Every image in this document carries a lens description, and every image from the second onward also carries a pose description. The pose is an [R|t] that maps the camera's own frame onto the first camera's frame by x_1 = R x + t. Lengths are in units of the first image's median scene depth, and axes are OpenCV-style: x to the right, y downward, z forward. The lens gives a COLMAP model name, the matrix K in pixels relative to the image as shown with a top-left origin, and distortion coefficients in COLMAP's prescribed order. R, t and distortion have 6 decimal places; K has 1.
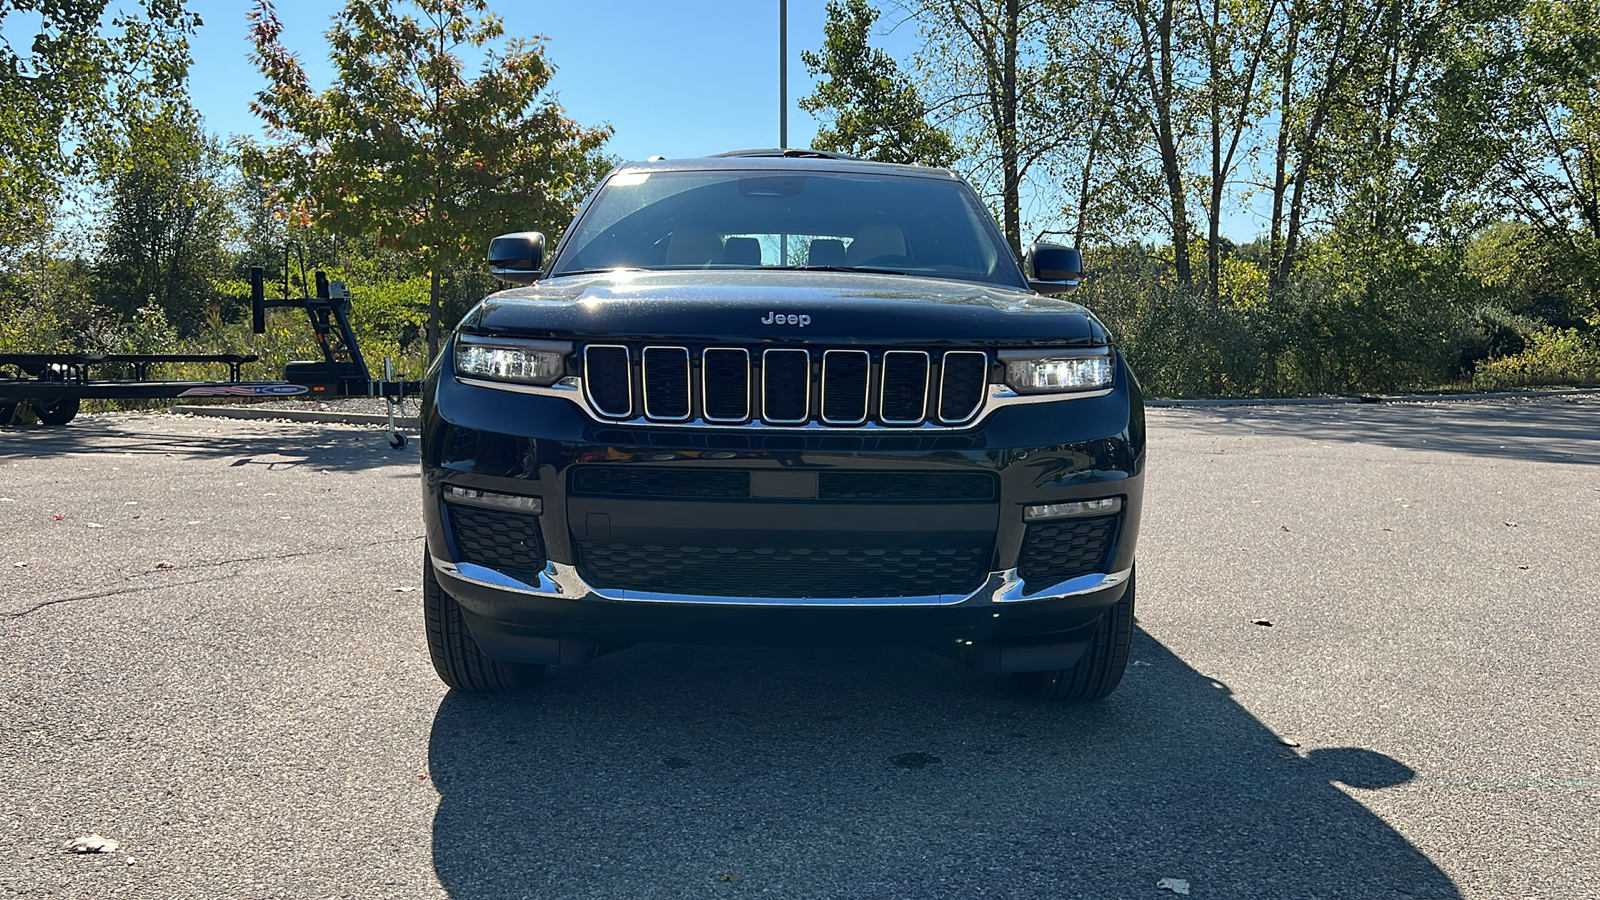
lens RADIAL K [[1358.2, 0, 787.4], [0, 1358.2, 436.3], [0, 0, 1]] dist [0.050078, -0.074848]
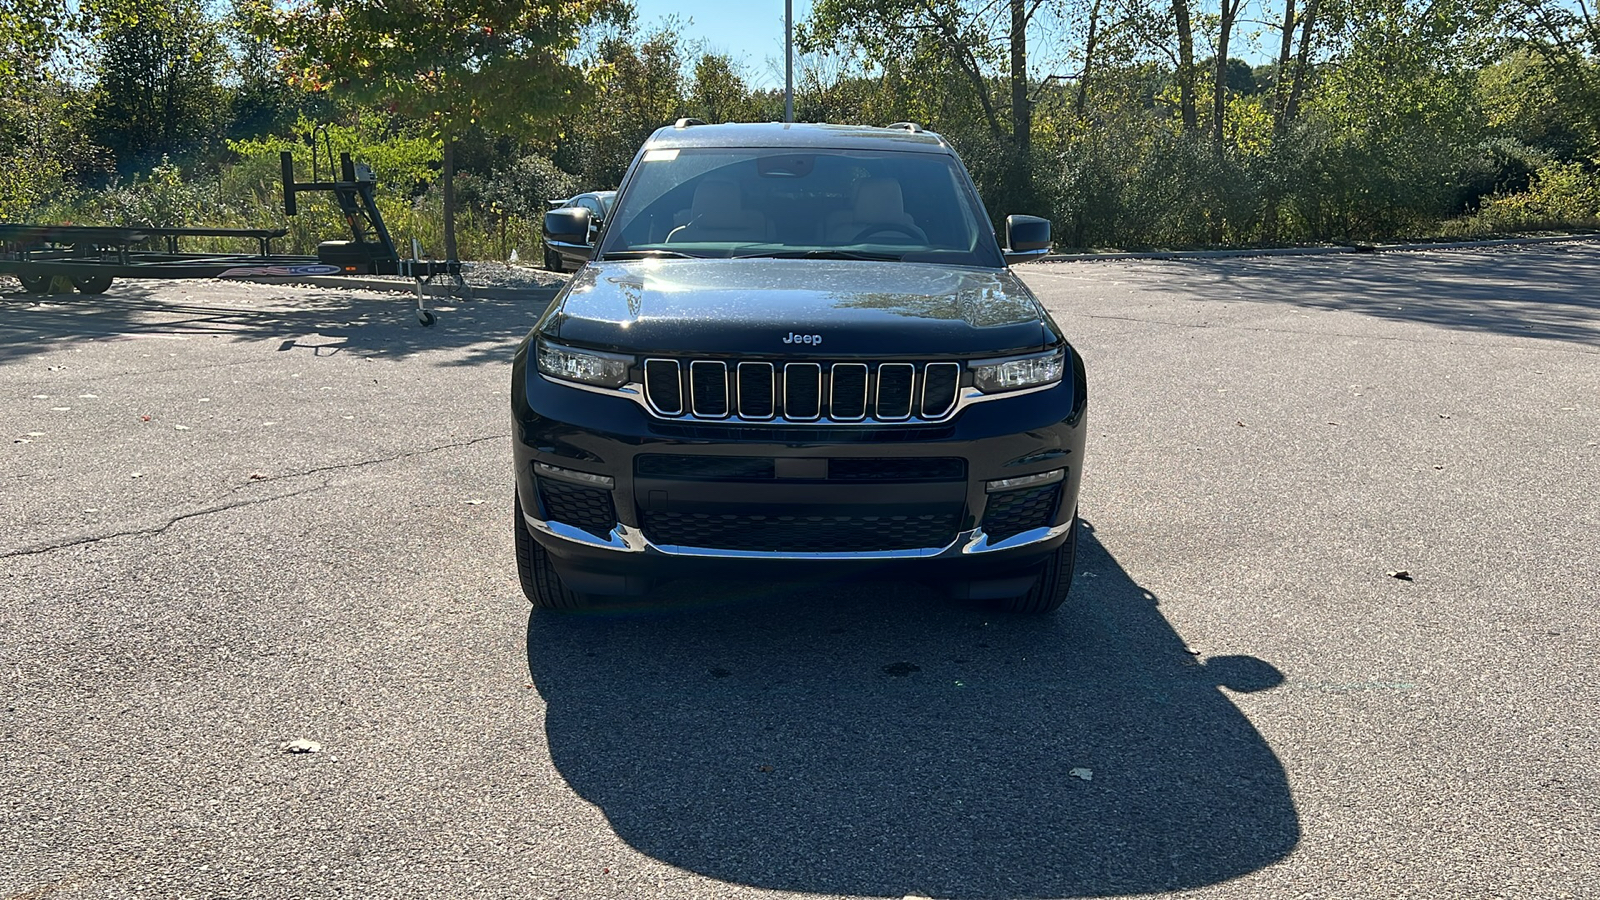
lens RADIAL K [[1358.2, 0, 797.6], [0, 1358.2, 448.6], [0, 0, 1]] dist [0.050078, -0.074848]
pose [[0.999985, -0.003826, 0.003805, -0.007097], [0.003288, 0.991187, 0.132429, -0.101690], [-0.004278, -0.132415, 0.991185, -0.185094]]
